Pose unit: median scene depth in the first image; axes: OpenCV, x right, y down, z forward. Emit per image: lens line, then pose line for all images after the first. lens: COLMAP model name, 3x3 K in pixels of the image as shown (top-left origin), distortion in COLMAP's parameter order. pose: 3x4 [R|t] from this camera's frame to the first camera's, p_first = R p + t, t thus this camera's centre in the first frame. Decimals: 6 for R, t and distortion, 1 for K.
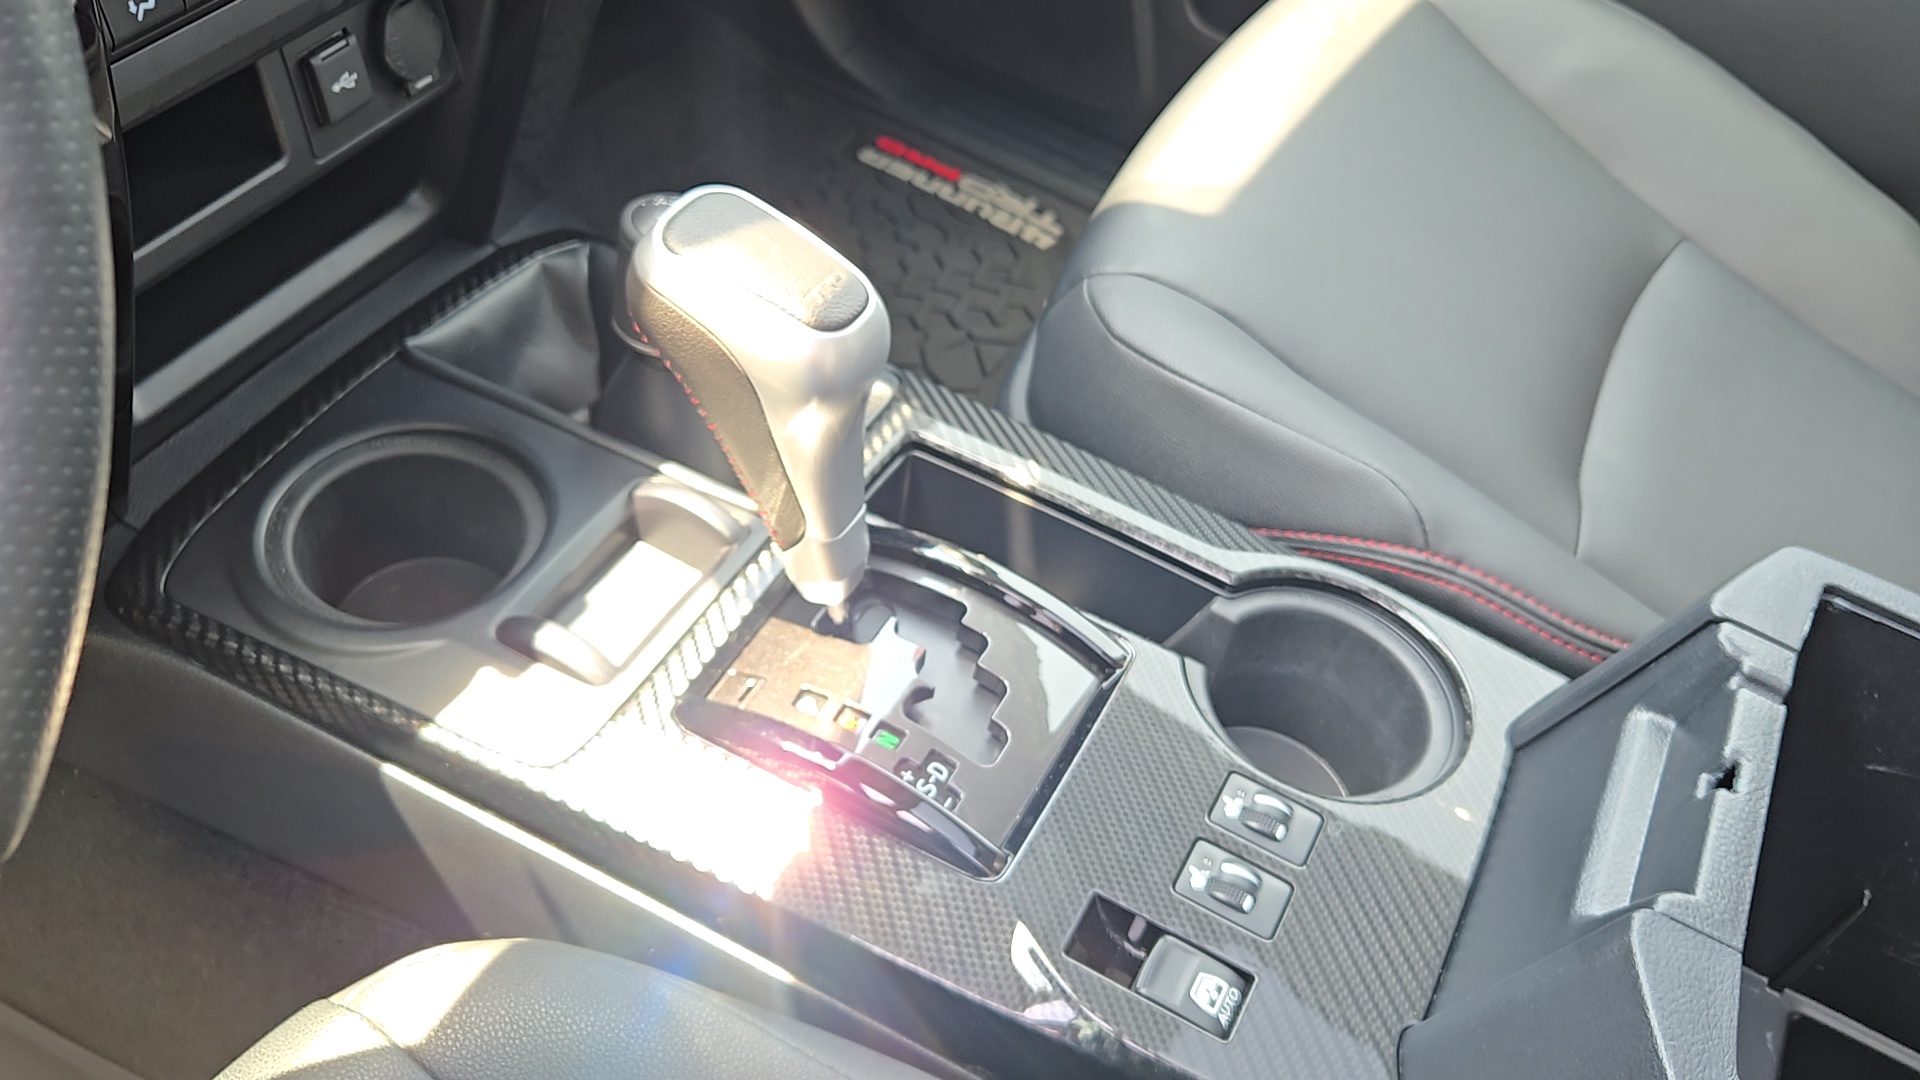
lens RADIAL K [[1628.6, 0, 960.2], [0, 1628.6, 532.5], [0, 0, 1]] dist [-0.006599, 0.002934]
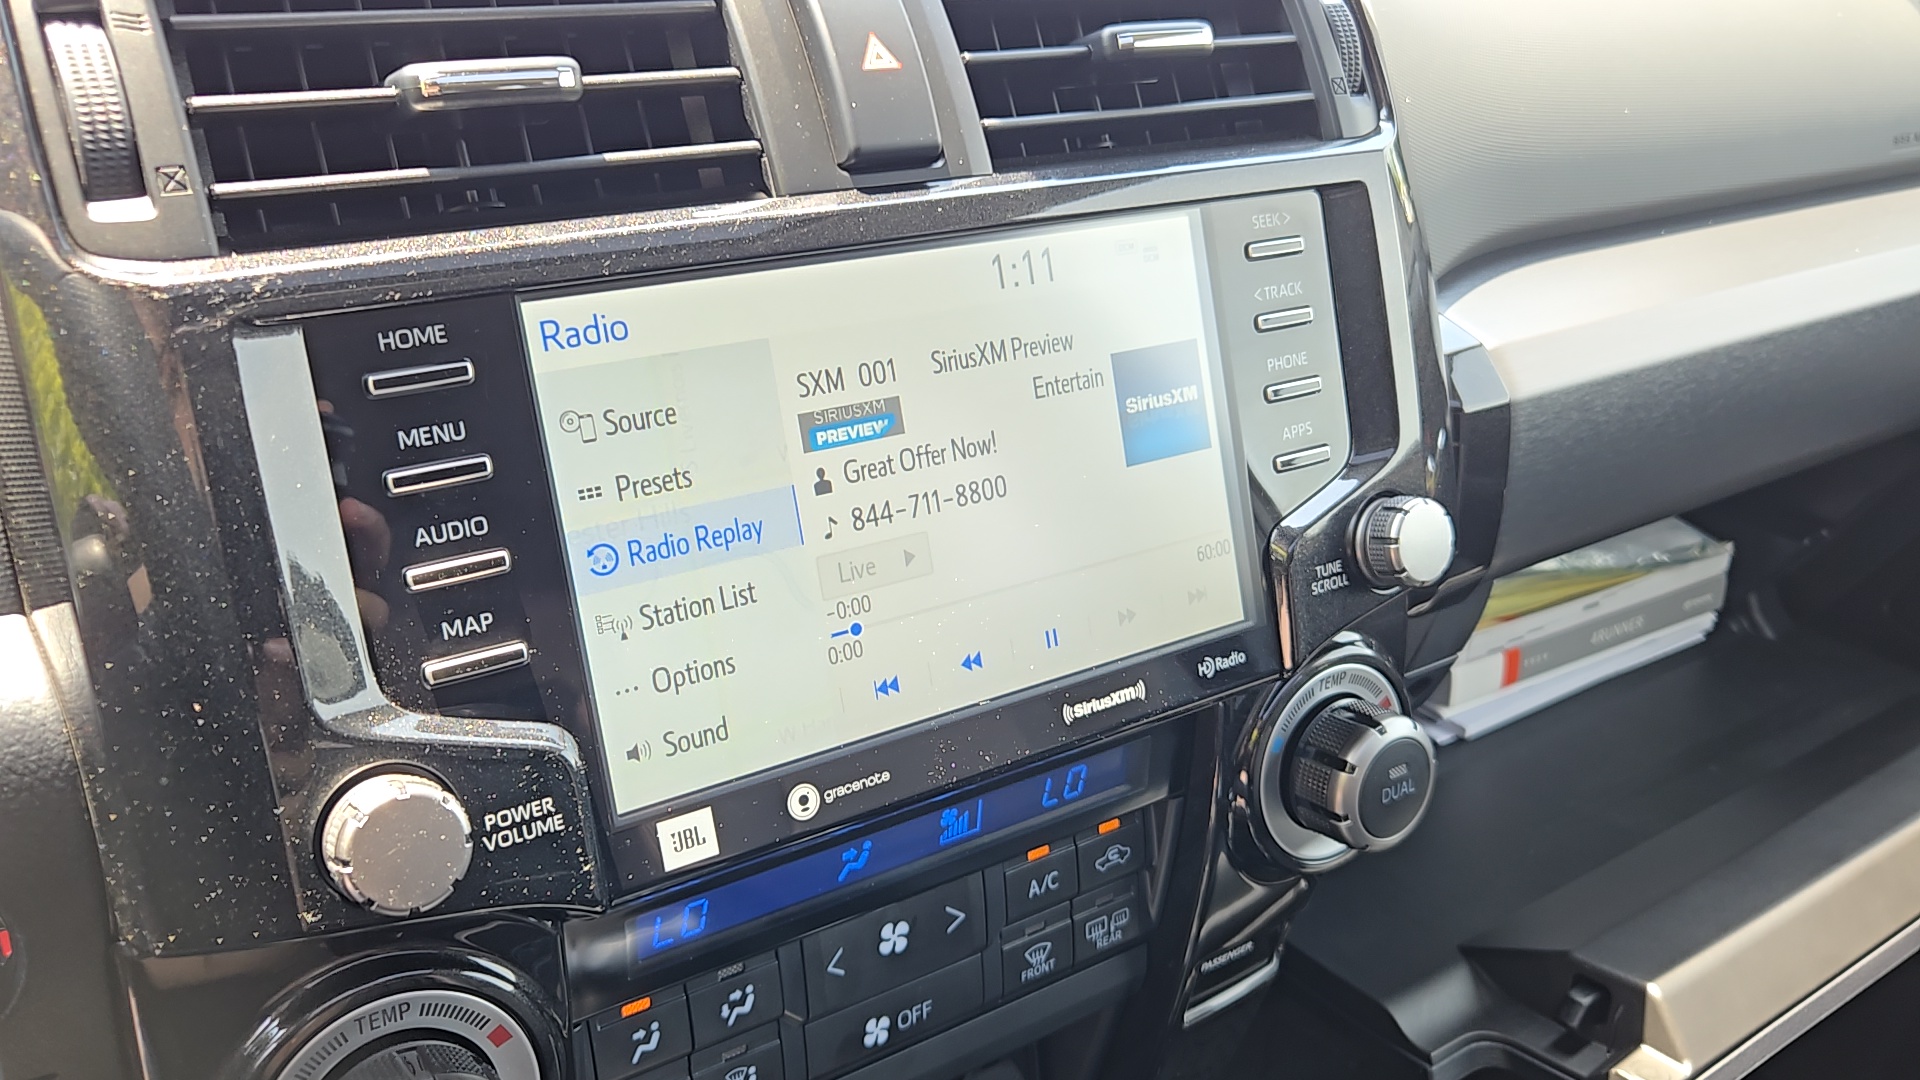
lens RADIAL K [[1628.8, 0, 961.8], [0, 1628.8, 534.7], [0, 0, 1]] dist [-0.007341, 0.004004]
pose [[0.881824, 0.112566, -0.457947, 0.018687], [-0.293838, 0.890694, -0.346876, -0.257216], [0.368845, 0.440446, 0.818511, 0.130237]]
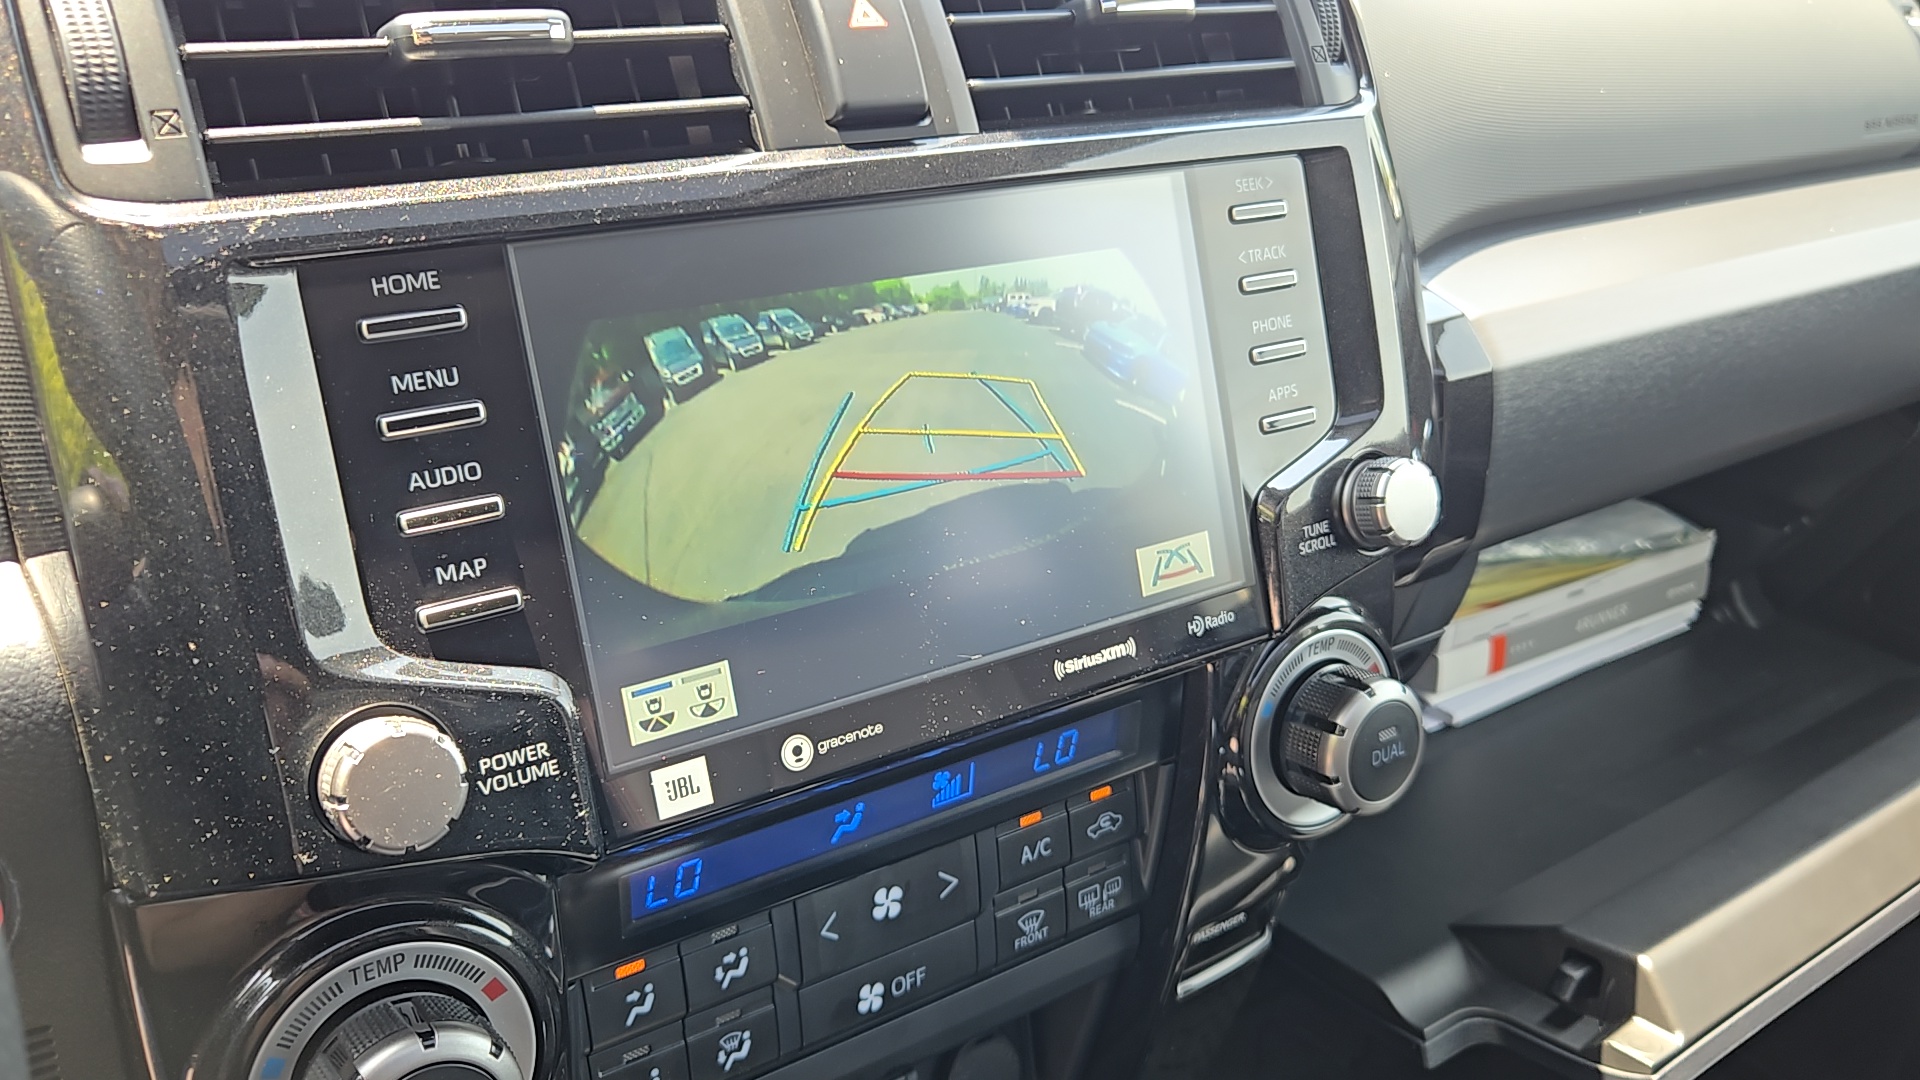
lens RADIAL K [[1628.6, 0, 960.2], [0, 1628.6, 532.5], [0, 0, 1]] dist [-0.006599, 0.002934]
pose [[0.886823, 0.095614, -0.452110, 0.021057], [-0.281898, 0.887170, -0.365326, -0.231317], [0.366169, 0.451428, 0.813716, 0.138614]]
